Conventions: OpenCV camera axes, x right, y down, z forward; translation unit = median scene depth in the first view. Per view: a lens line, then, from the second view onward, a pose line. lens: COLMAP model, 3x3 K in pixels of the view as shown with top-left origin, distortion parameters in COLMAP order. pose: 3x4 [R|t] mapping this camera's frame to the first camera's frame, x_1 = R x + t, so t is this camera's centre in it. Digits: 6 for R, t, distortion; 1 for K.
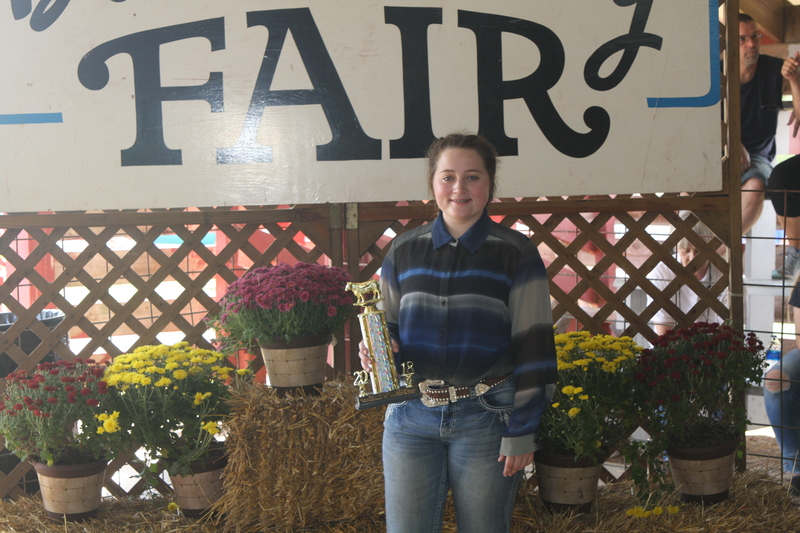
lens RADIAL K [[1791.9, 0, 398.3], [0, 1791.9, 278.6], [0, 0, 1]] dist [0.060279, 0.000000]
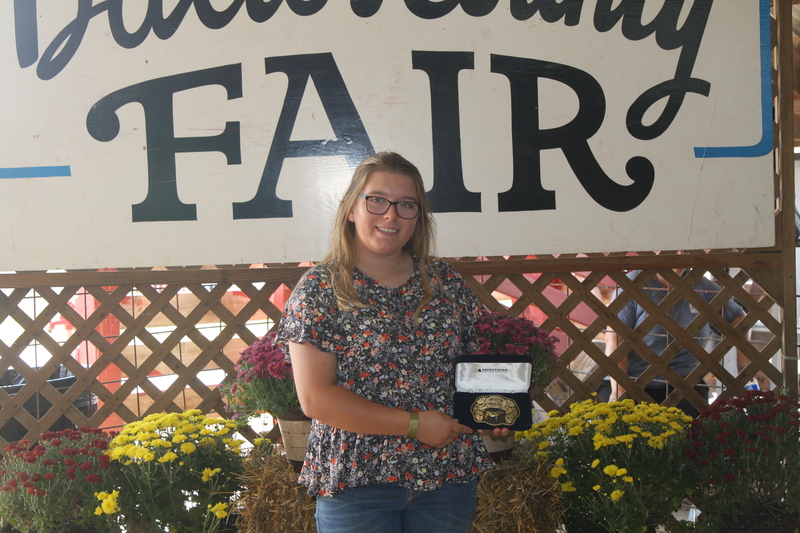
lens RADIAL K [[1403.2, 0, 397.5], [0, 1403.2, 285.4], [0, 0, 1]] dist [-0.020114, 0.000000]
pose [[0.998891, 0.000475, -0.047076, 0.019335], [-0.000838, 0.999970, -0.007704, -0.023786], [0.047071, 0.007735, 0.998862, 0.271668]]
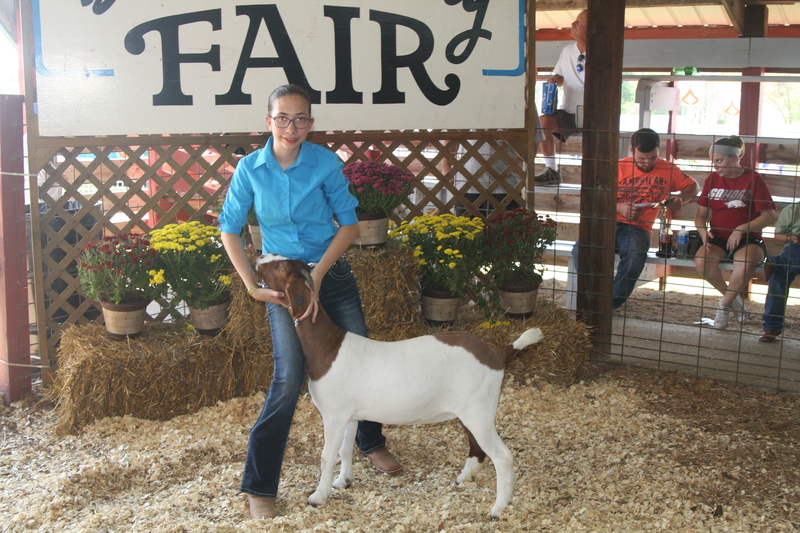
lens RADIAL K [[1035.8, 0, 395.3], [0, 1035.8, 276.0], [0, 0, 1]] dist [-0.099506, 0.000000]
pose [[0.976628, -0.013466, 0.214517, -0.142535], [-0.006801, 0.995600, 0.093458, -0.001897], [-0.214831, -0.092733, 0.972239, 0.099944]]
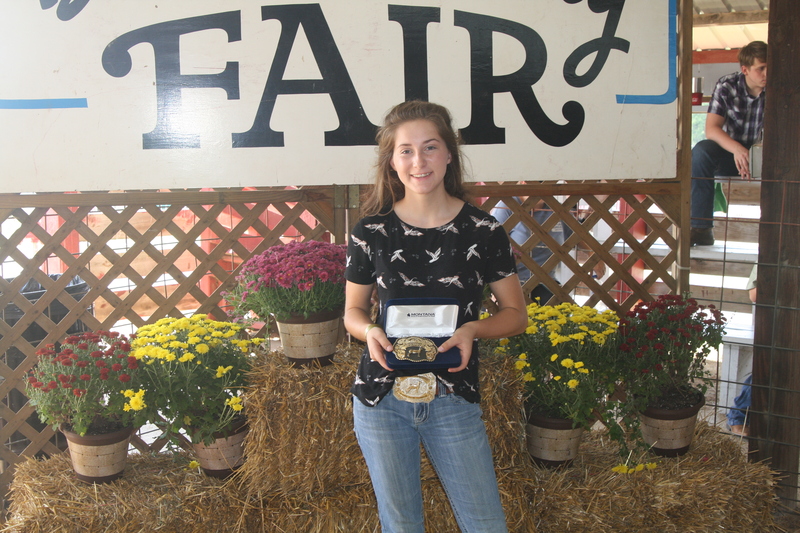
lens RADIAL K [[1035.8, 0, 394.6], [0, 1035.8, 280.4], [0, 0, 1]] dist [-0.099506, 0.000000]
pose [[0.994039, -0.000080, 0.109021, -0.072413], [-0.006743, 0.998040, 0.062212, -0.023873], [-0.108812, -0.062576, 0.992091, 0.374045]]
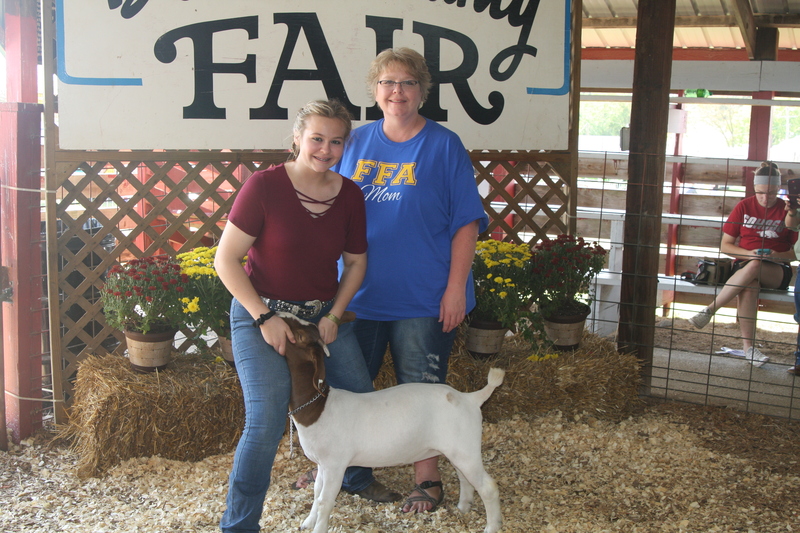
lens RADIAL K [[1035.8, 0, 397.5], [0, 1035.8, 278.0], [0, 0, 1]] dist [-0.099506, 0.000000]
pose [[0.962886, -0.000432, 0.269906, -0.209980], [-0.021487, 0.996702, 0.078249, -0.005131], [-0.269050, -0.081145, 0.959702, 0.175823]]
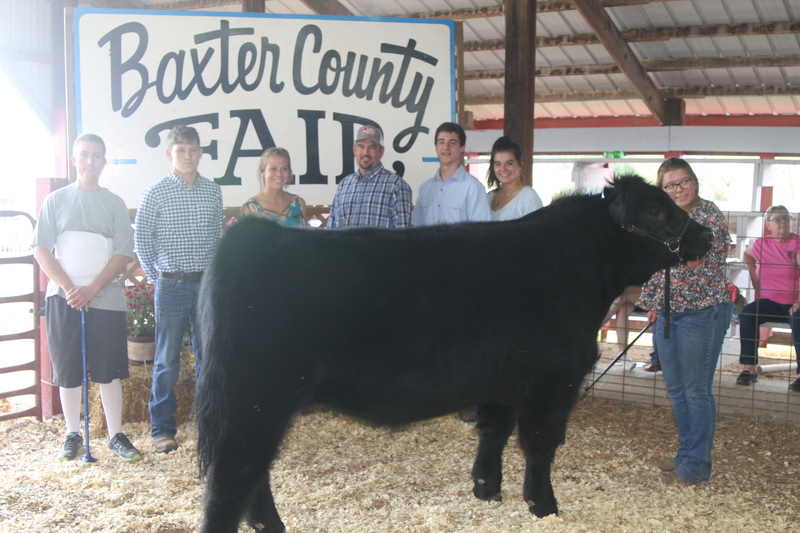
lens RADIAL K [[1035.8, 0, 399.2], [0, 1035.8, 273.3], [0, 0, 1]] dist [-0.099506, 0.000000]
pose [[0.977974, -0.000629, 0.208725, -0.139923], [-0.002318, 0.999901, 0.013874, 0.017238], [-0.208713, -0.014052, 0.977876, -0.168354]]
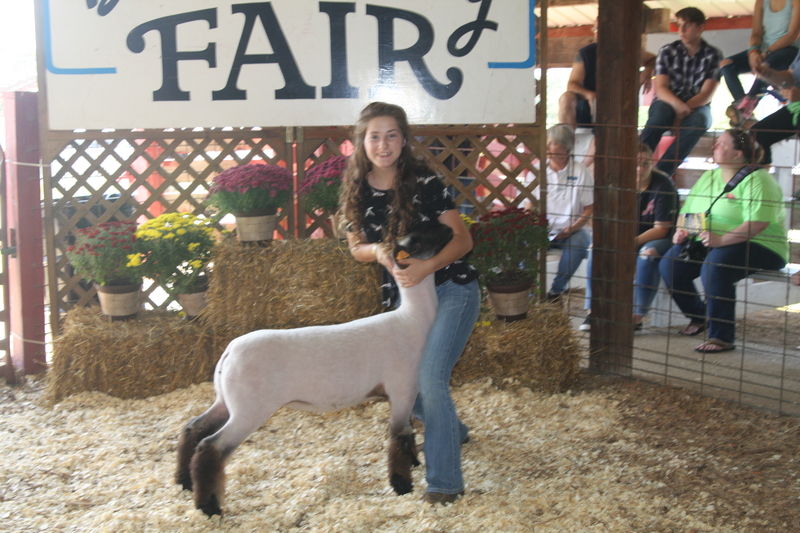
lens RADIAL K [[1175.5, 0, 395.6], [0, 1175.5, 281.3], [0, 0, 1]] dist [-0.062154, 0.000000]
pose [[0.996974, 0.026482, -0.073084, 0.141697], [-0.020873, 0.996854, 0.076460, 0.012970], [0.074879, -0.074703, 0.994391, -0.031993]]
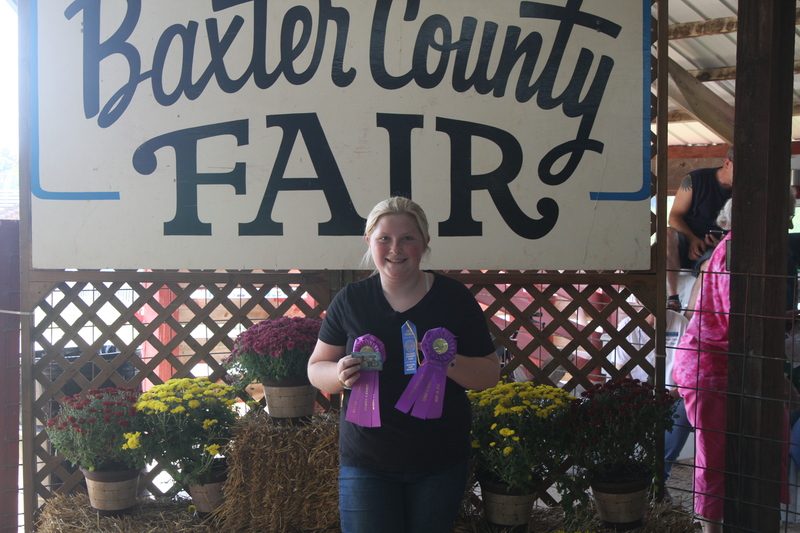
lens RADIAL K [[1252.9, 0, 395.9], [0, 1252.9, 277.5], [0, 0, 1]] dist [-0.046417, 0.000000]
pose [[0.993960, 0.033120, -0.104629, 0.100679], [-0.036463, 0.998878, -0.030204, -0.012312], [0.103512, 0.033836, 0.994053, 0.144713]]
